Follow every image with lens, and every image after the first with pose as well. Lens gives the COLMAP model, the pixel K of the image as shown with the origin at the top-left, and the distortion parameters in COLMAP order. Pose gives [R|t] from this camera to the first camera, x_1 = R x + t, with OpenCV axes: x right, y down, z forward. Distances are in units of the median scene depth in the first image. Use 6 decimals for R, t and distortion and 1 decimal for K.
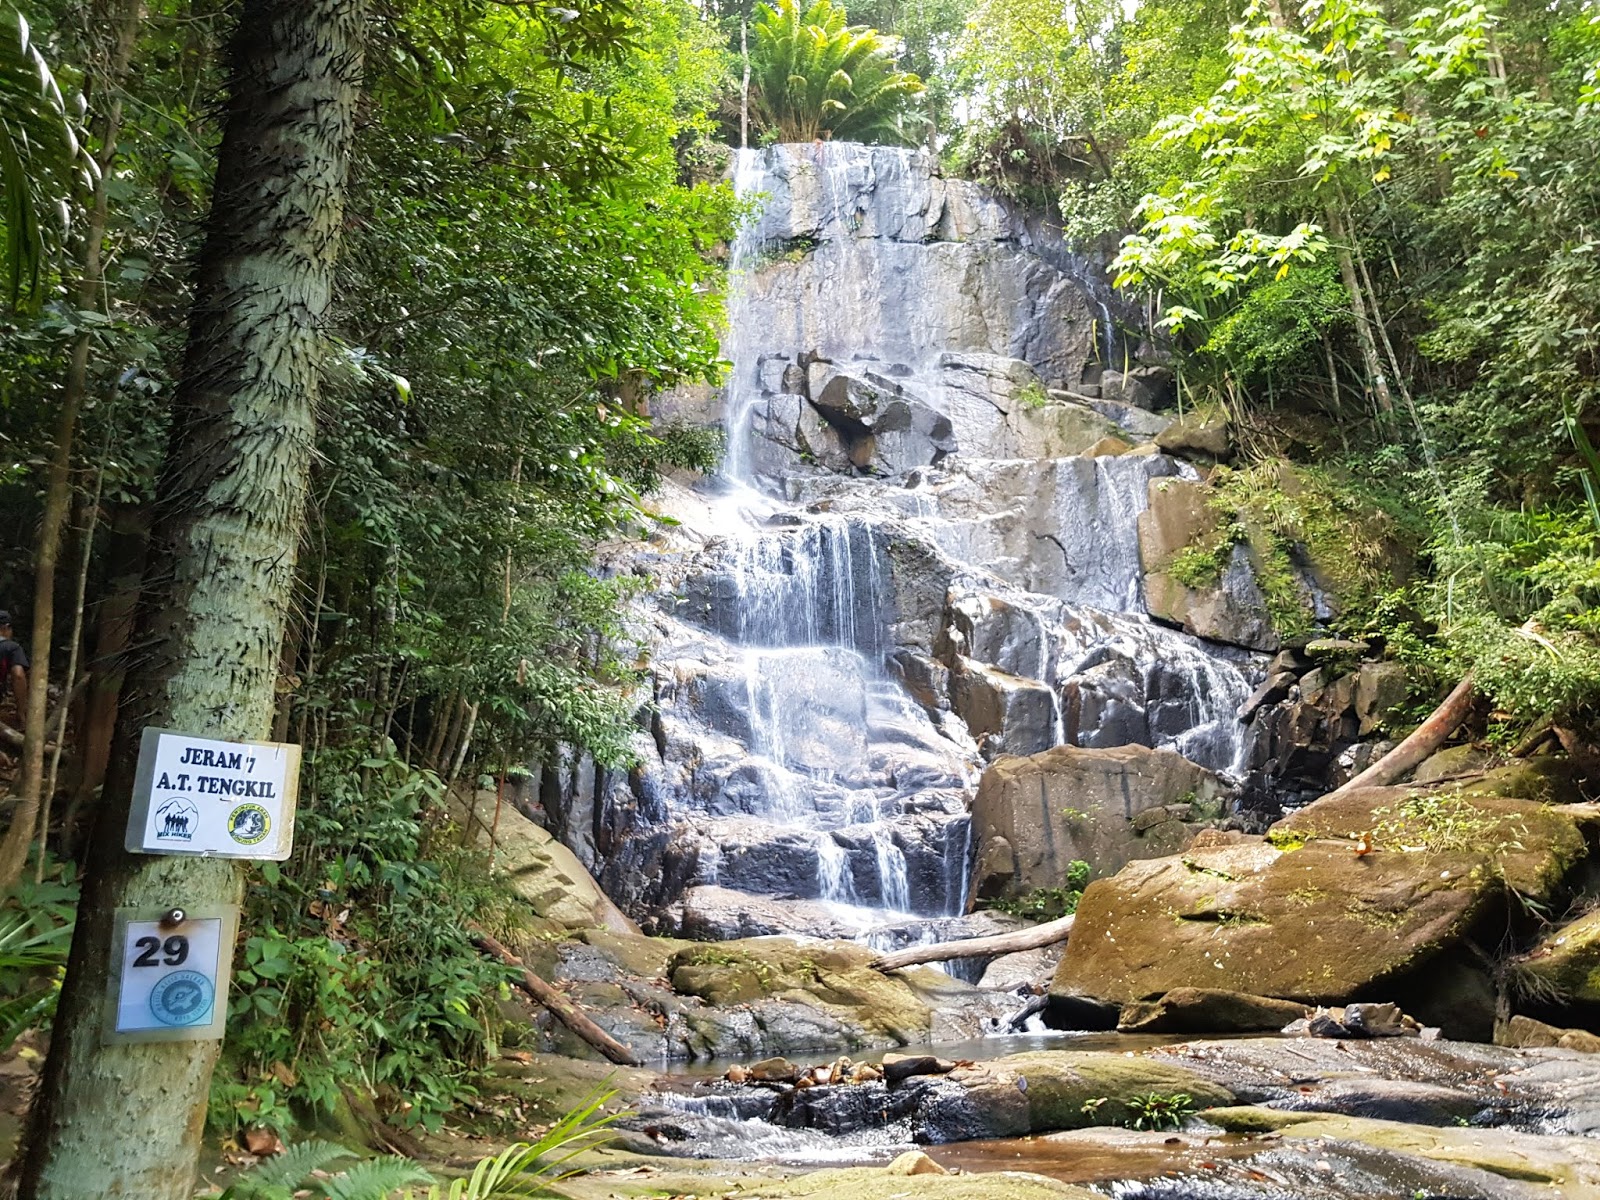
lens RADIAL K [[1388.8, 0, 800.0], [0, 1388.8, 600.0], [0, 0, 1]] dist [0.097857, -0.245504]
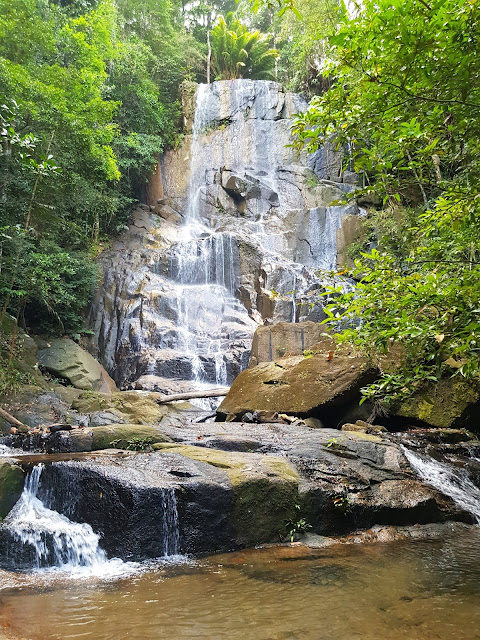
lens RADIAL K [[554.3, 0, 240.0], [0, 554.3, 320.0], [0, 0, 1]] dist [0.096287, -0.249648]
pose [[0.994536, -0.000759, -0.104392, 0.185047], [0.009874, 0.996174, 0.086832, 0.010898], [0.103926, -0.087389, 0.990738, -0.009762]]
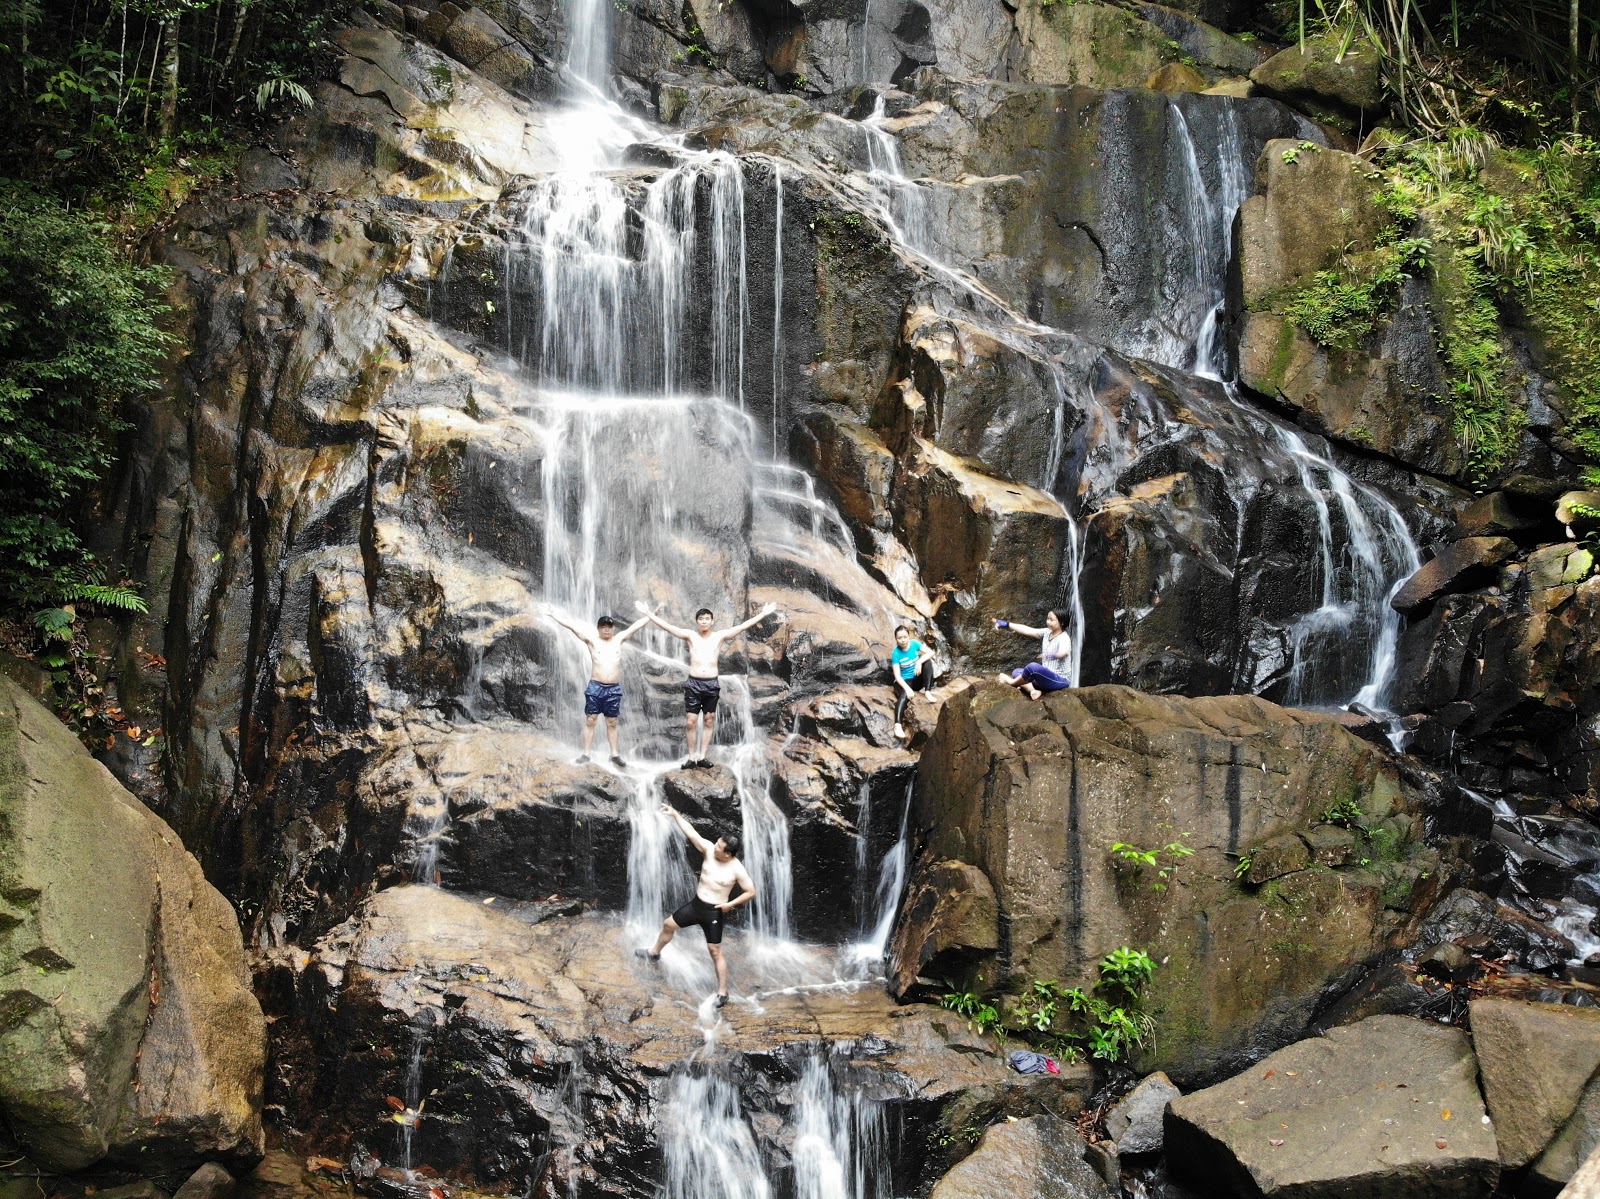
lens RADIAL K [[1195.6, 0, 825.8], [0, 1195.6, 625.2], [0, 0, 1]] dist [0.159023, -0.410278]
pose [[0.994934, 0.054537, 0.084454, 0.038981], [-0.077890, 0.949294, 0.304589, -0.036183], [-0.063560, -0.309624, 0.948732, 0.505822]]
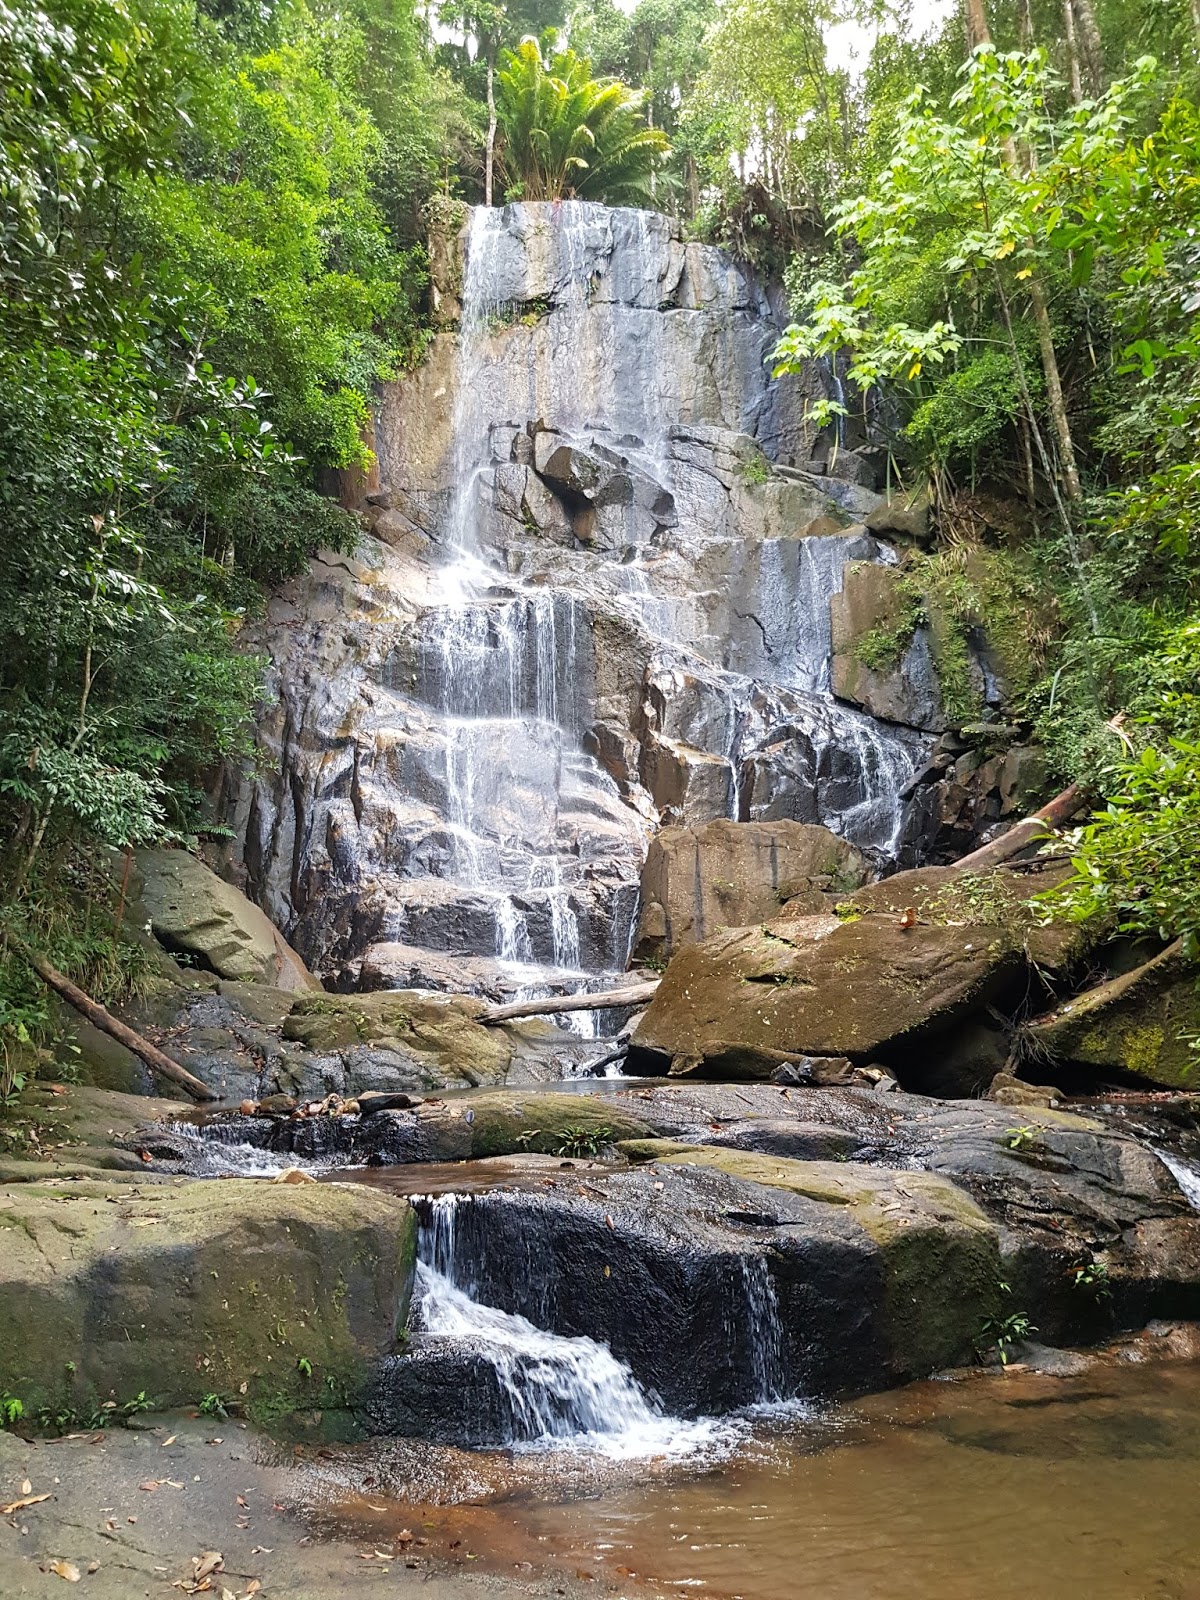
lens RADIAL K [[1388.8, 0, 630.5], [0, 1388.8, 818.8], [0, 0, 1]] dist [0.097857, -0.245504]
pose [[0.999726, 0.020788, 0.010787, 0.091056], [-0.021887, 0.993196, 0.114383, -0.013256], [-0.008335, -0.114588, 0.993378, -0.044651]]
